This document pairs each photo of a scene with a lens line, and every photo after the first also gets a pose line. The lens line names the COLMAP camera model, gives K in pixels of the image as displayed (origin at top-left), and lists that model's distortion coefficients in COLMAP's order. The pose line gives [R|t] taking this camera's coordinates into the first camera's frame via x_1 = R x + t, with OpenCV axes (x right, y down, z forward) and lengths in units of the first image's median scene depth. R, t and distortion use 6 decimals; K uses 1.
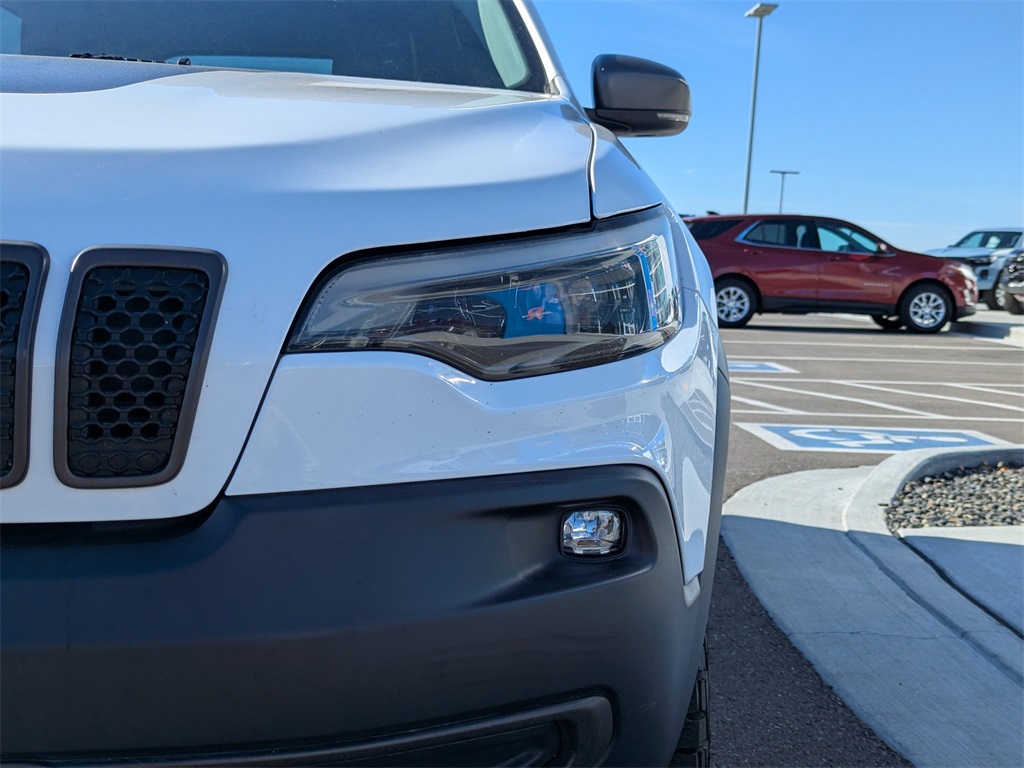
lens RADIAL K [[1483.1, 0, 507.7], [0, 1483.1, 385.7], [0, 0, 1]] dist [0.048060, 0.000000]
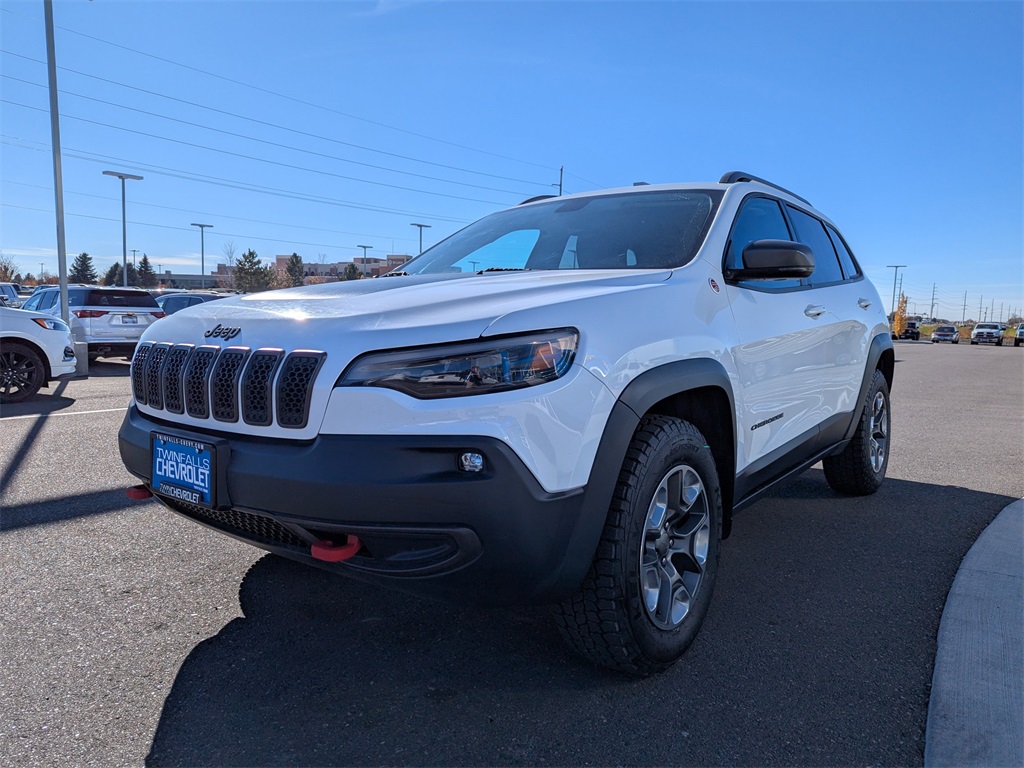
lens RADIAL K [[737.8, 0, 489.9], [0, 737.8, 380.0], [0, 0, 1]] dist [0.047878, -0.039905]
pose [[0.757677, 0.023544, -0.652205, 0.232051], [-0.041413, 0.999070, -0.012044, -0.006717], [0.651314, 0.036136, 0.757947, 0.019379]]
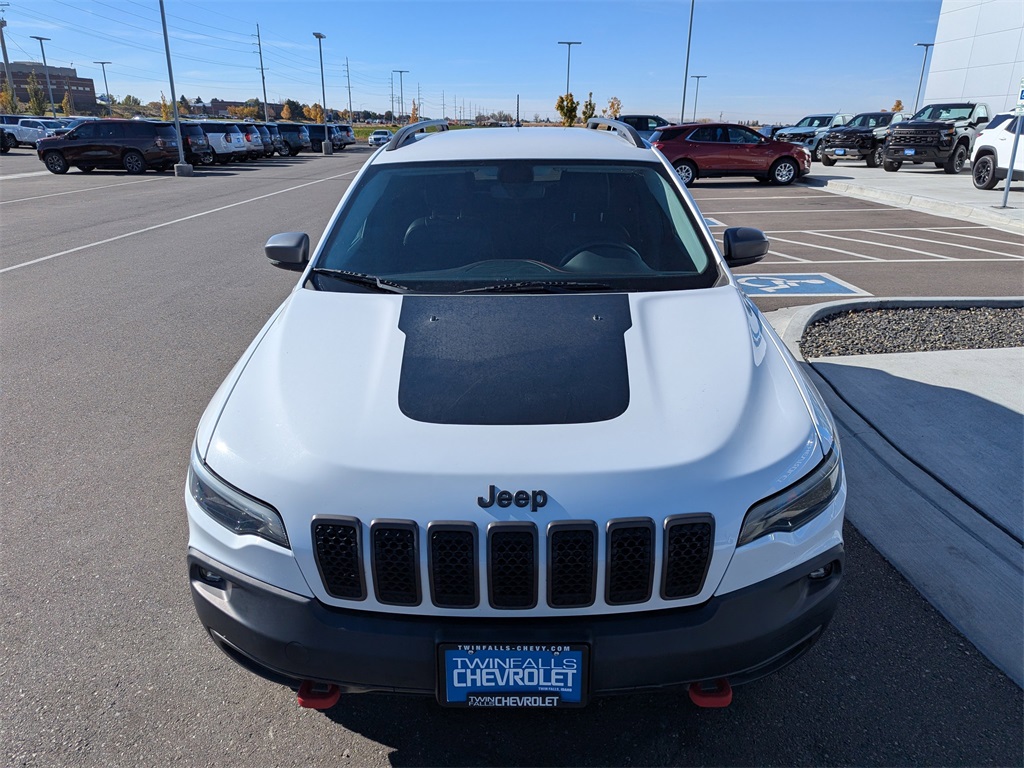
lens RADIAL K [[737.8, 0, 514.8], [0, 737.8, 376.2], [0, 0, 1]] dist [0.047878, -0.039905]
pose [[0.998446, -0.029852, -0.047052, -0.109014], [0.040486, 0.968811, 0.244473, -0.154316], [0.038286, -0.245998, 0.968514, -0.063398]]
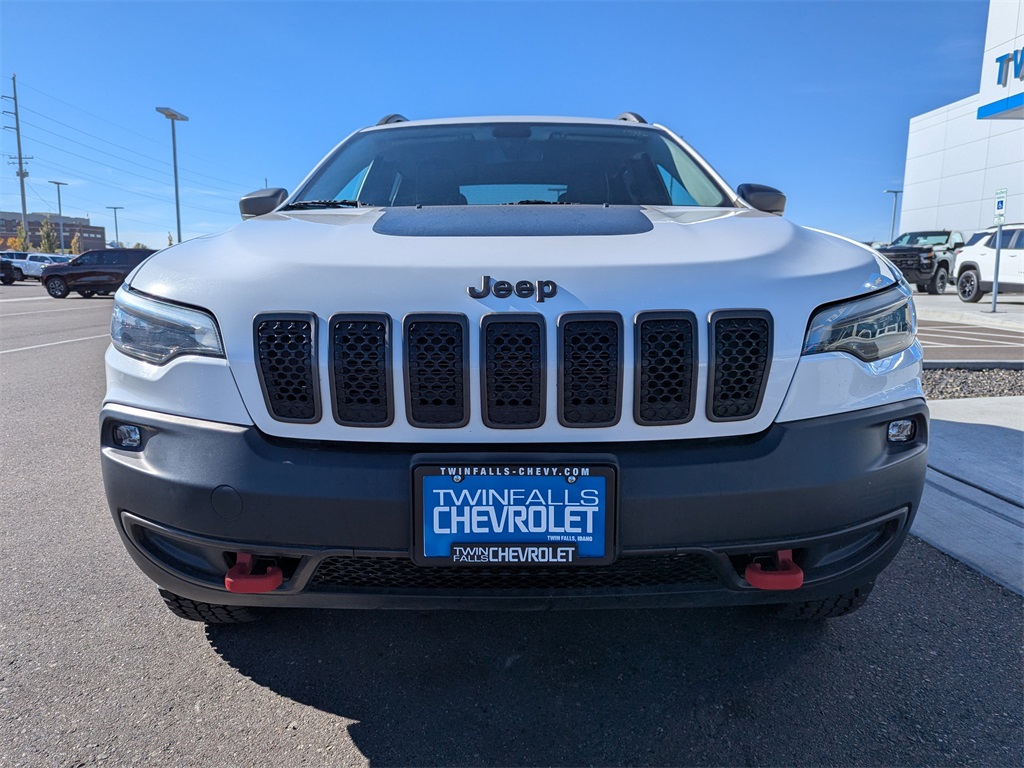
lens RADIAL K [[737.8, 0, 509.5], [0, 737.8, 387.4], [0, 0, 1]] dist [0.047878, -0.039905]
pose [[0.998725, -0.034996, -0.036391, -0.119381], [0.037421, 0.996967, 0.068236, -0.014699], [0.033893, -0.069511, 0.997005, -0.020663]]
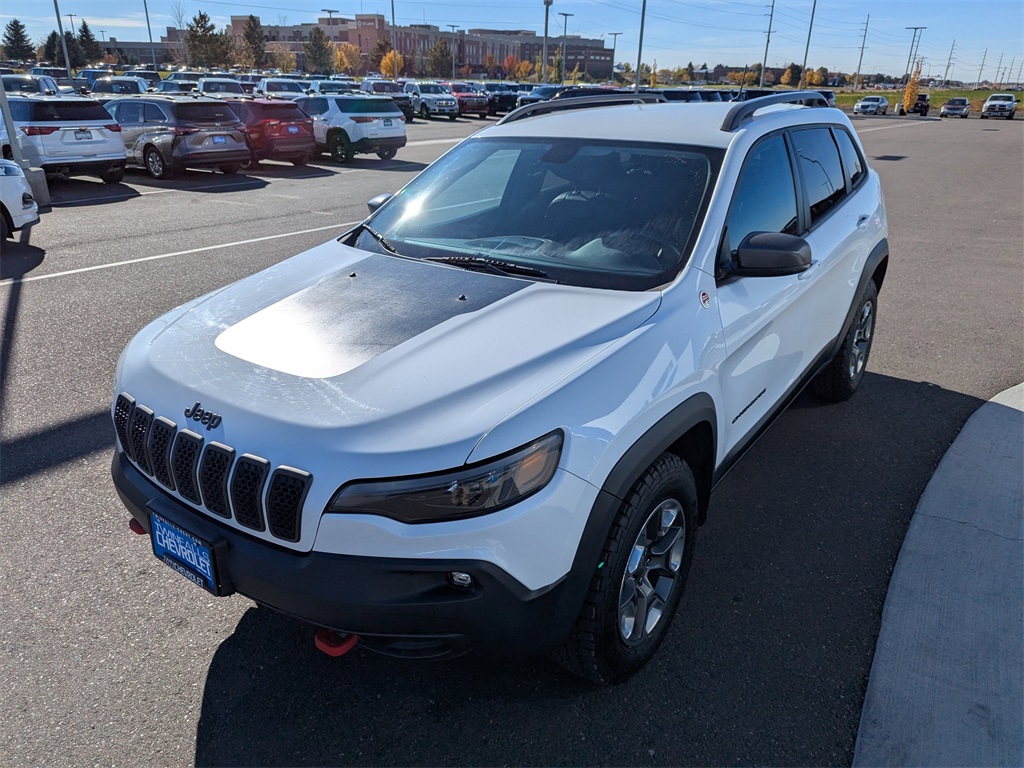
lens RADIAL K [[737.8, 0, 492.7], [0, 737.8, 391.5], [0, 0, 1]] dist [0.047878, -0.039905]
pose [[0.772700, 0.201913, -0.601803, 0.215414], [-0.020468, 0.955494, 0.294300, -0.157284], [0.634442, -0.215088, 0.742442, 0.035033]]
